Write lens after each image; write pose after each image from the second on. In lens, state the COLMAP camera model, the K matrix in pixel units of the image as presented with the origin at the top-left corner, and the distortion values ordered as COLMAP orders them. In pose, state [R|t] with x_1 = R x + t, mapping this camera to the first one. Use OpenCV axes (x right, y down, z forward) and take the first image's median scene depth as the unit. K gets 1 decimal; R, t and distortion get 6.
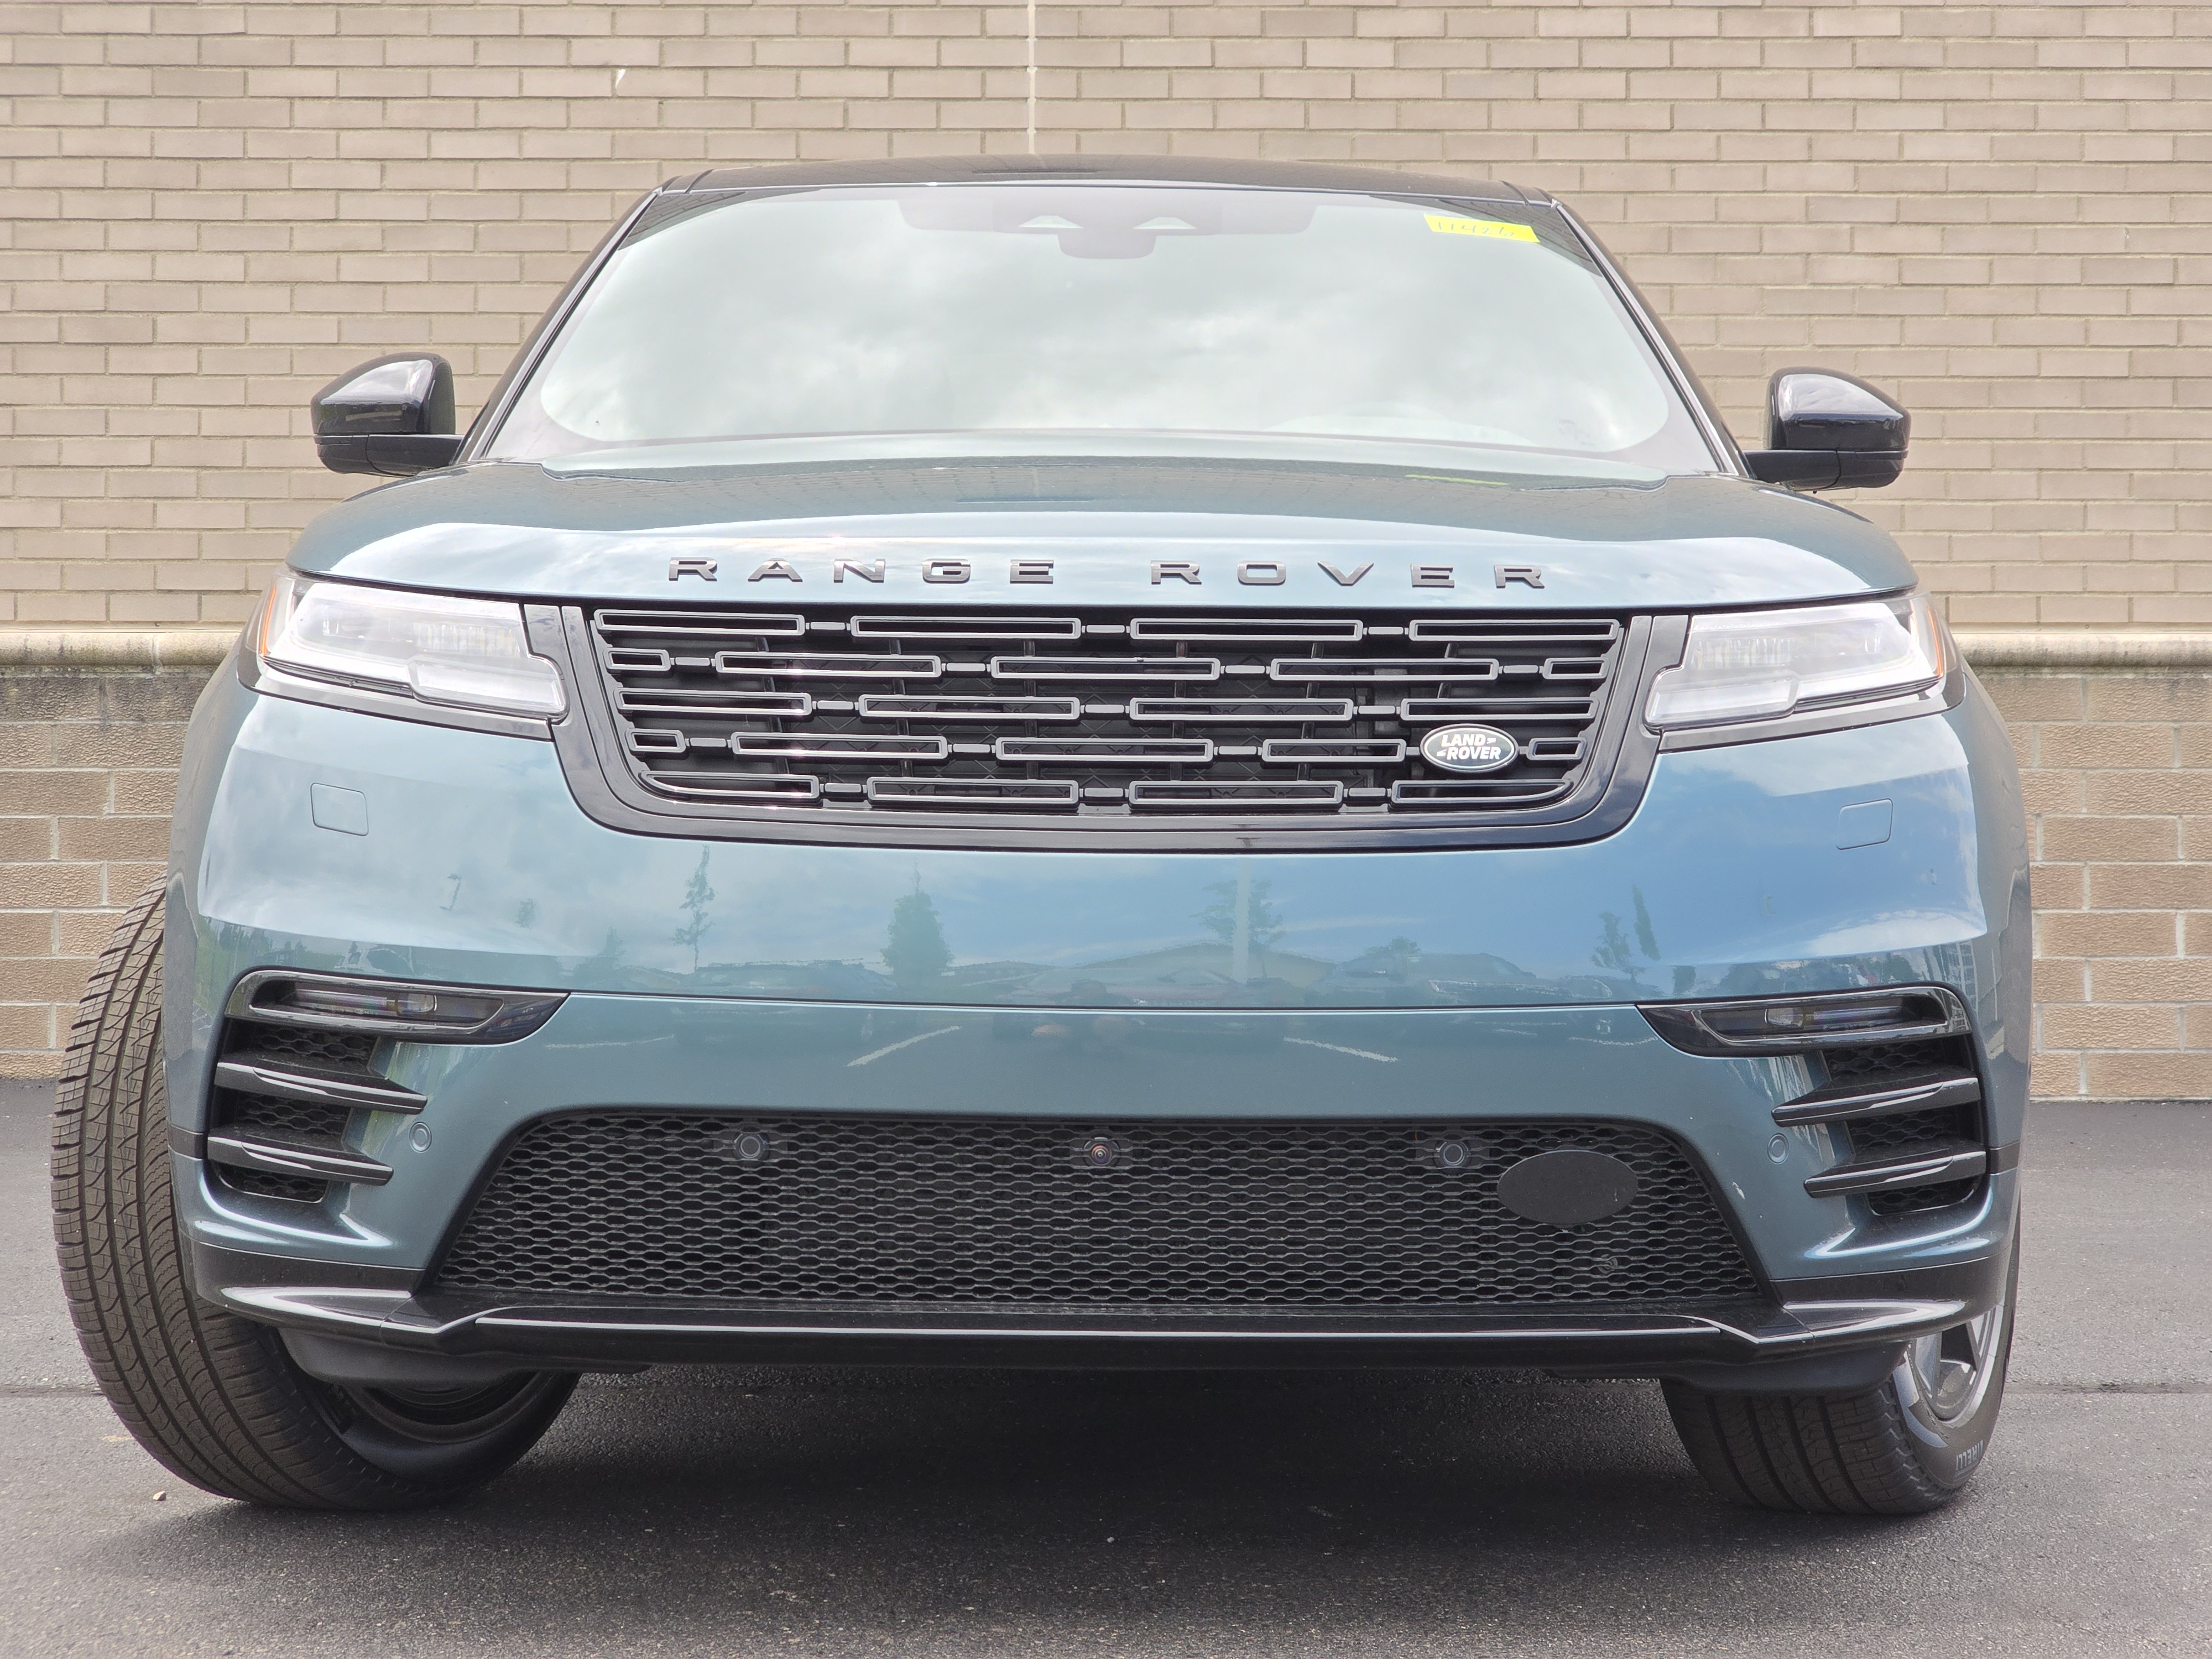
lens RADIAL K [[4174.5, 0, 1176.8], [0, 4174.5, 873.1], [0, 0, 1]] dist [0.005084, 0.000000]
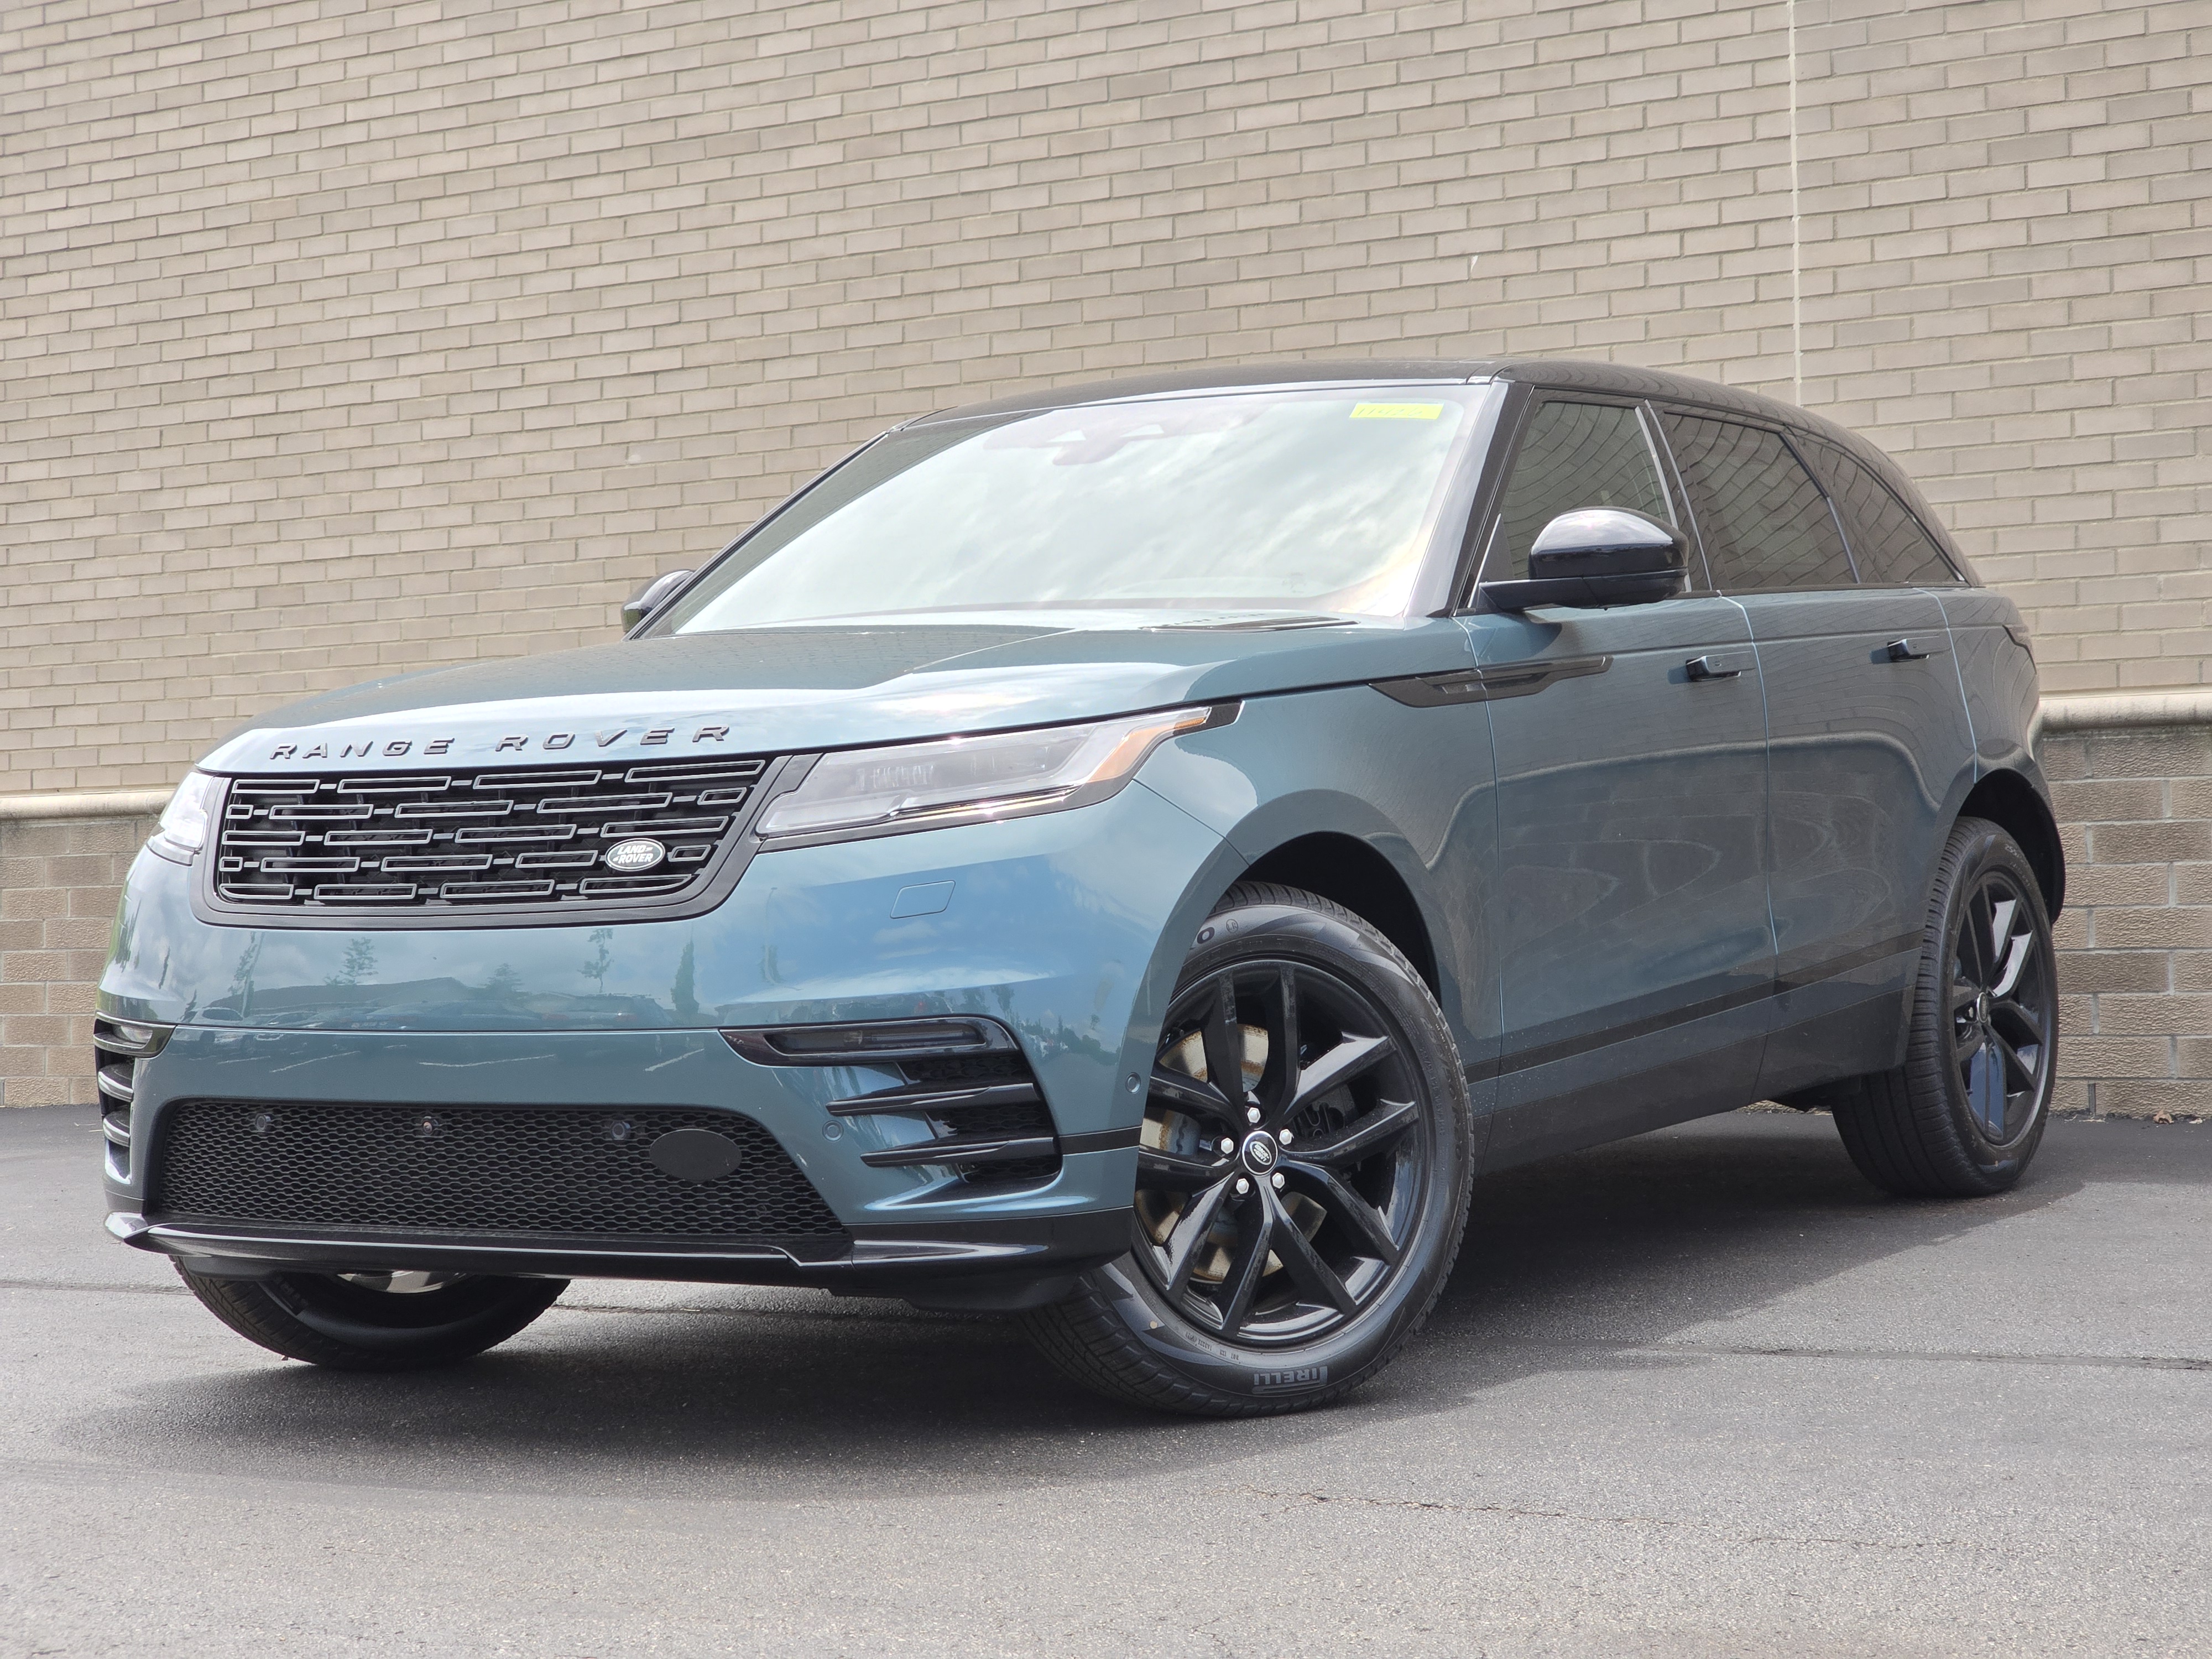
lens RADIAL K [[4174.5, 0, 1092.9], [0, 4174.5, 871.4], [0, 0, 1]] dist [0.005084, 0.000000]
pose [[0.840365, -0.024923, -0.541447, 0.963869], [0.018702, 0.999681, -0.016988, 0.003666], [0.541697, 0.004150, 0.840563, -0.142543]]
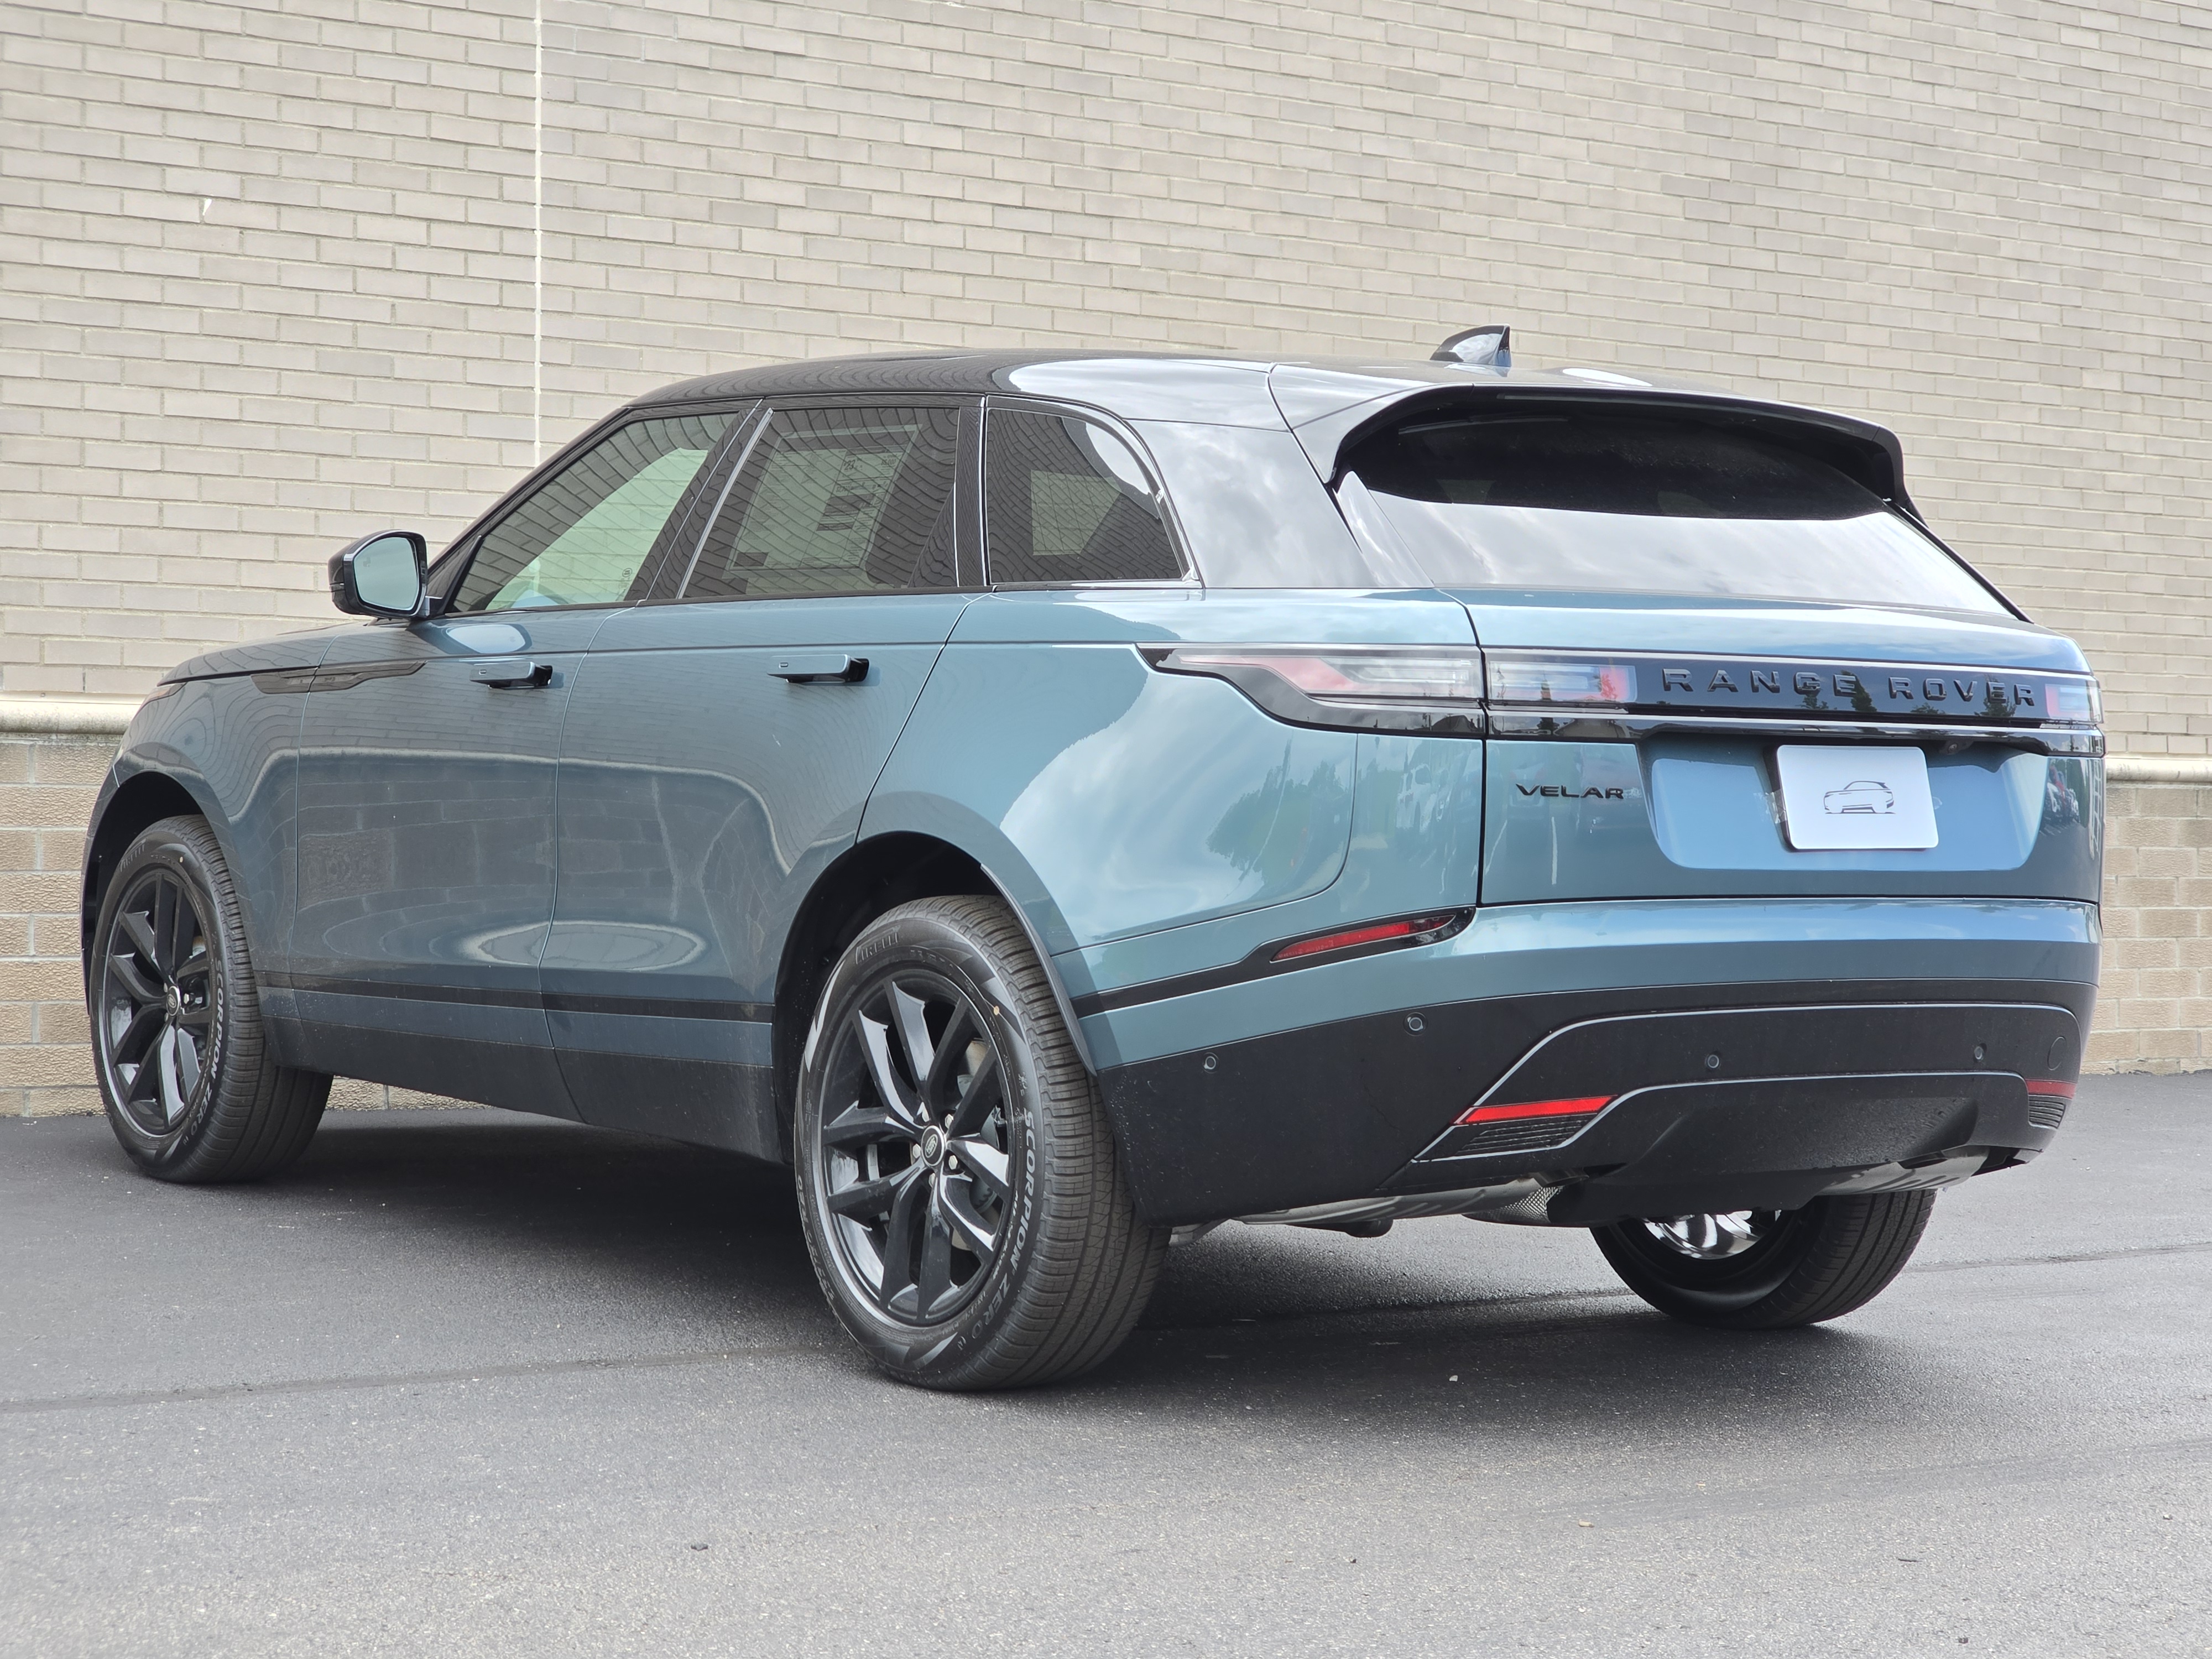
lens RADIAL K [[4234.9, 0, 1119.6], [0, 4234.9, 820.8], [0, 0, 1]] dist [-0.012514, 0.000000]
pose [[0.813535, 0.009666, 0.581435, -1.358775], [0.000182, 0.999858, -0.016875, -0.019164], [-0.581516, 0.013834, 0.813418, -0.121921]]
